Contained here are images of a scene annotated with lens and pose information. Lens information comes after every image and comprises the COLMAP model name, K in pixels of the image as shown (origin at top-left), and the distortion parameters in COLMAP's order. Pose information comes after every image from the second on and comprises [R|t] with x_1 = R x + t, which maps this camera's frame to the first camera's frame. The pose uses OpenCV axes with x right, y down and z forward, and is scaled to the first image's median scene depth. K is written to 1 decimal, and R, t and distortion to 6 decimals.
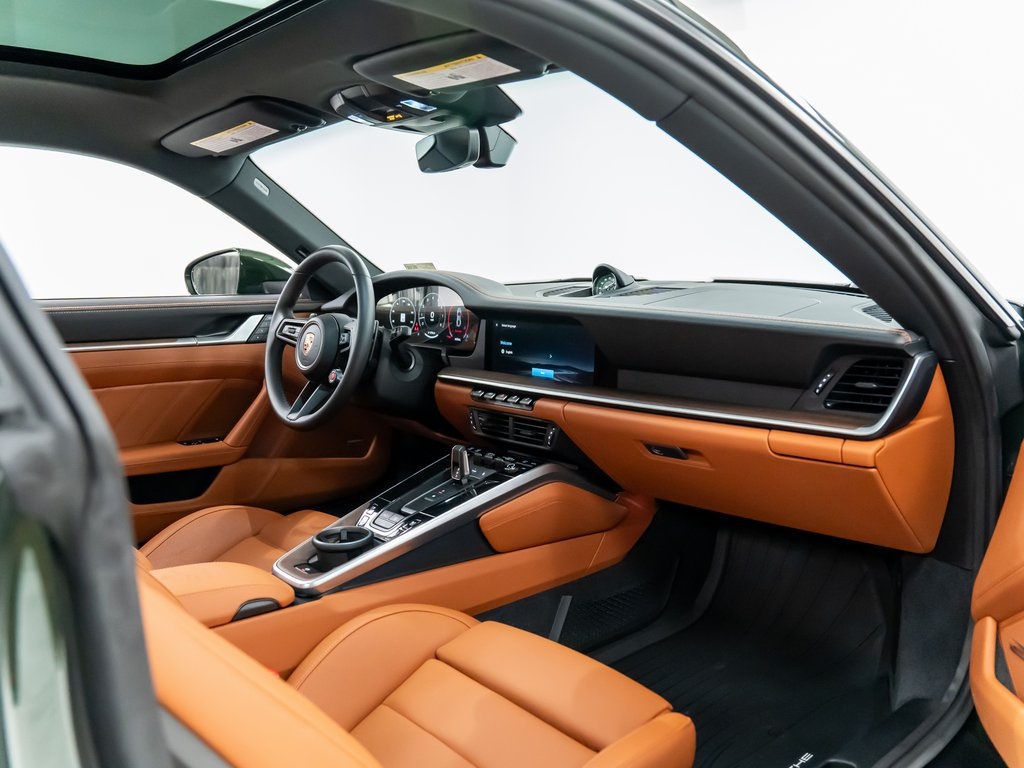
lens RADIAL K [[863.2, 0, 508.3], [0, 863.2, 378.0], [0, 0, 1]] dist [0.012313, -0.016473]
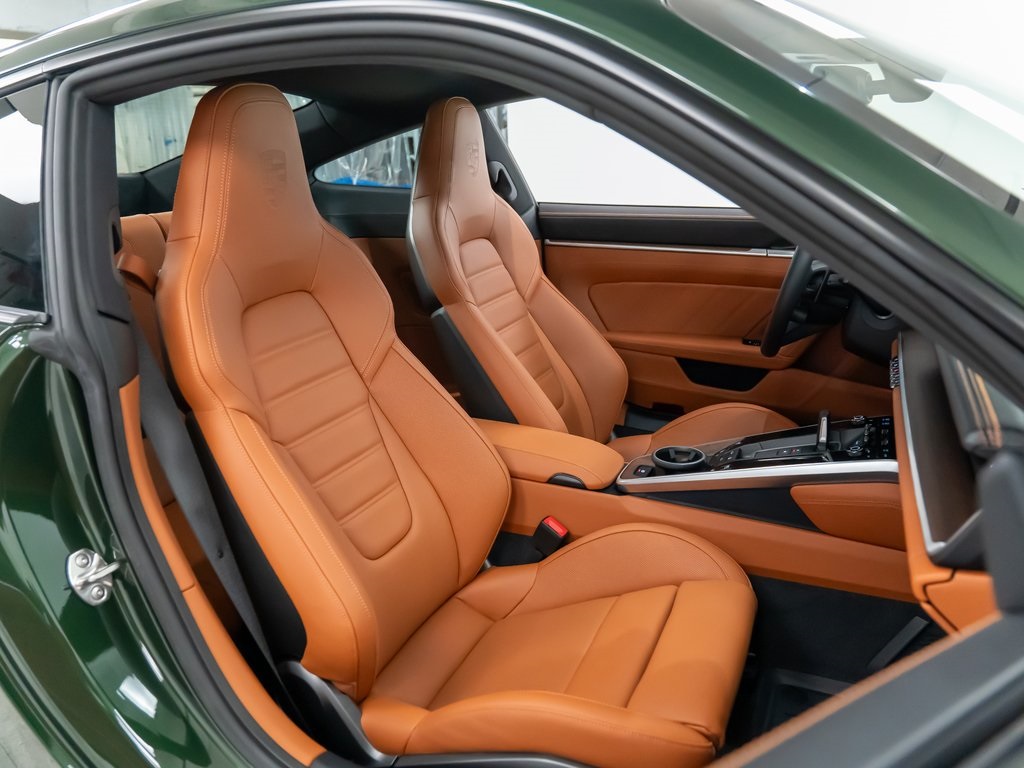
lens RADIAL K [[863.2, 0, 511.0], [0, 863.2, 385.6], [0, 0, 1]] dist [0.012313, -0.016473]
pose [[0.450619, 0.264808, -0.852537, 0.555602], [-0.106314, 0.964114, 0.243272, -0.133464], [0.886363, -0.018986, 0.462601, 0.253317]]
